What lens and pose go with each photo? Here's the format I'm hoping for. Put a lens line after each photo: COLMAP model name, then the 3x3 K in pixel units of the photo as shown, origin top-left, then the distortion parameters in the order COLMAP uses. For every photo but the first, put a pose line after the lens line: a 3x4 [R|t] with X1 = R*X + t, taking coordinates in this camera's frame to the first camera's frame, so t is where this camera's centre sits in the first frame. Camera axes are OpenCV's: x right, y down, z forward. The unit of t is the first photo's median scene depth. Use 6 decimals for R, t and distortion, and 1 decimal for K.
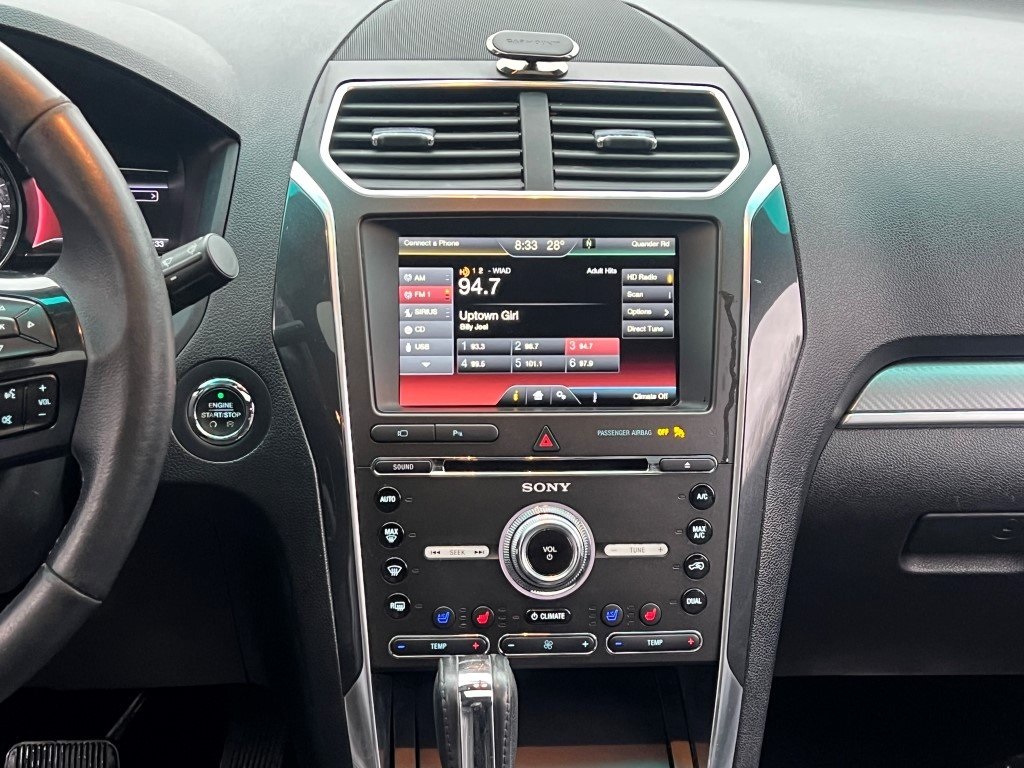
lens RADIAL K [[1549.1, 0, 505.2], [0, 1549.1, 383.7], [0, 0, 1]] dist [0.152764, 0.000000]
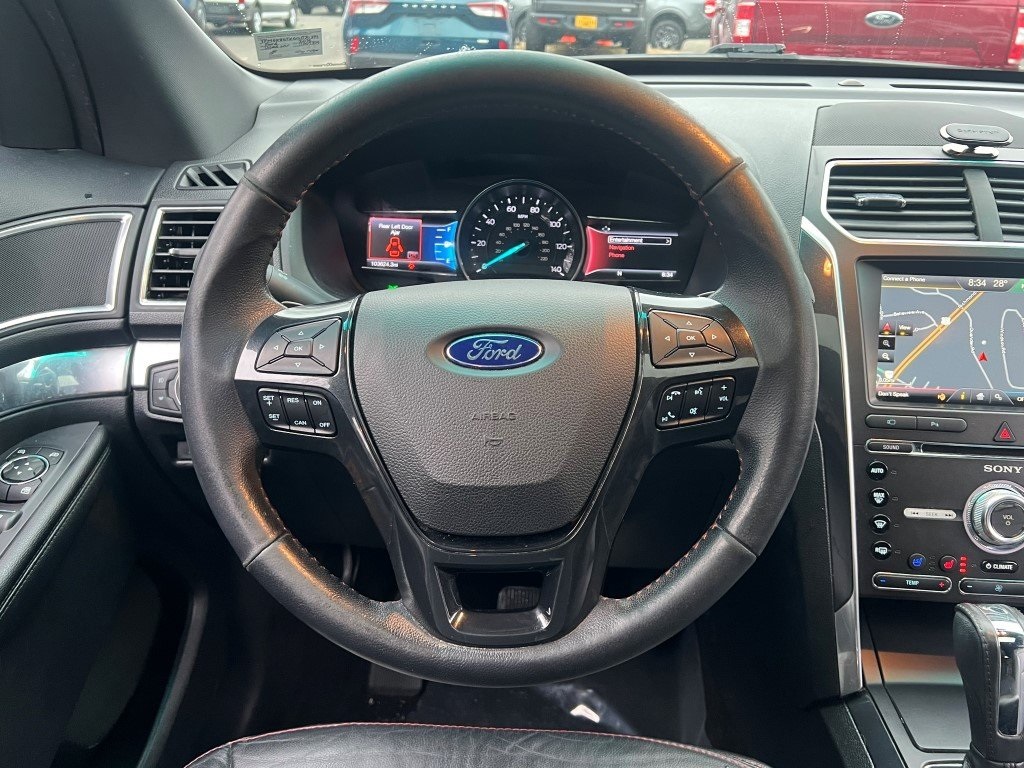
lens RADIAL K [[840.7, 0, 518.8], [0, 840.7, 377.4], [0, 0, 1]] dist [0.054892, -0.065612]
pose [[0.990454, 0.047006, -0.129578, -0.283219], [-0.043213, 0.998555, 0.031931, -0.015283], [0.130892, -0.026027, 0.991055, 0.232902]]
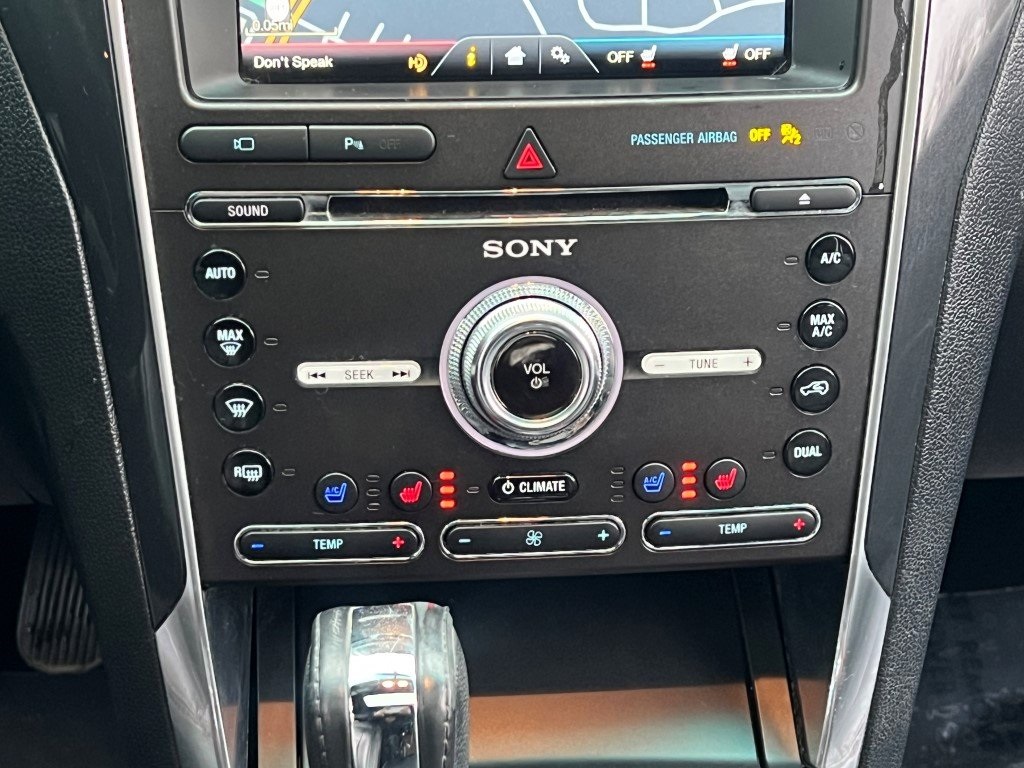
lens RADIAL K [[1988.1, 0, 530.2], [0, 1988.1, 389.9], [0, 0, 1]] dist [0.127461, 0.000000]
pose [[0.999927, -0.006238, 0.010360, 0.019115], [0.003518, 0.969681, 0.244348, -0.047733], [-0.011570, -0.244294, 0.969632, 0.341646]]
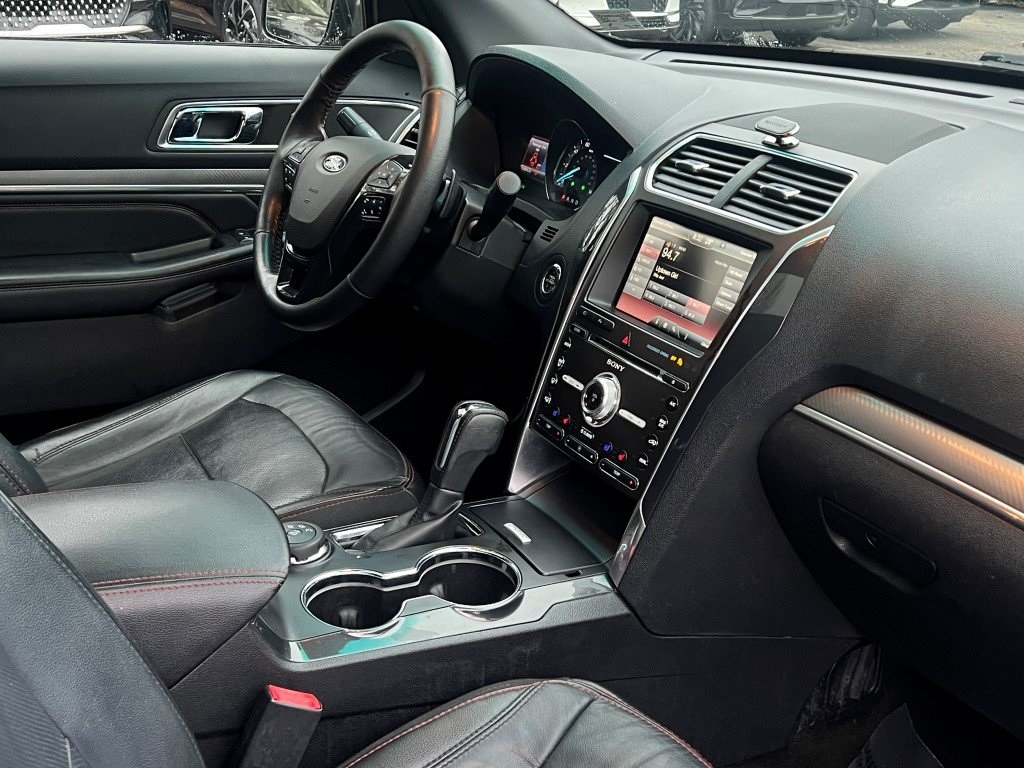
lens RADIAL K [[1215.3, 0, 519.5], [0, 1215.3, 395.9], [0, 0, 1]] dist [0.083504, 0.000000]
pose [[0.426227, 0.314971, -0.848012, 1.096156], [-0.366619, 0.917136, 0.156375, -0.070219], [0.826995, 0.244245, 0.506382, 0.243823]]
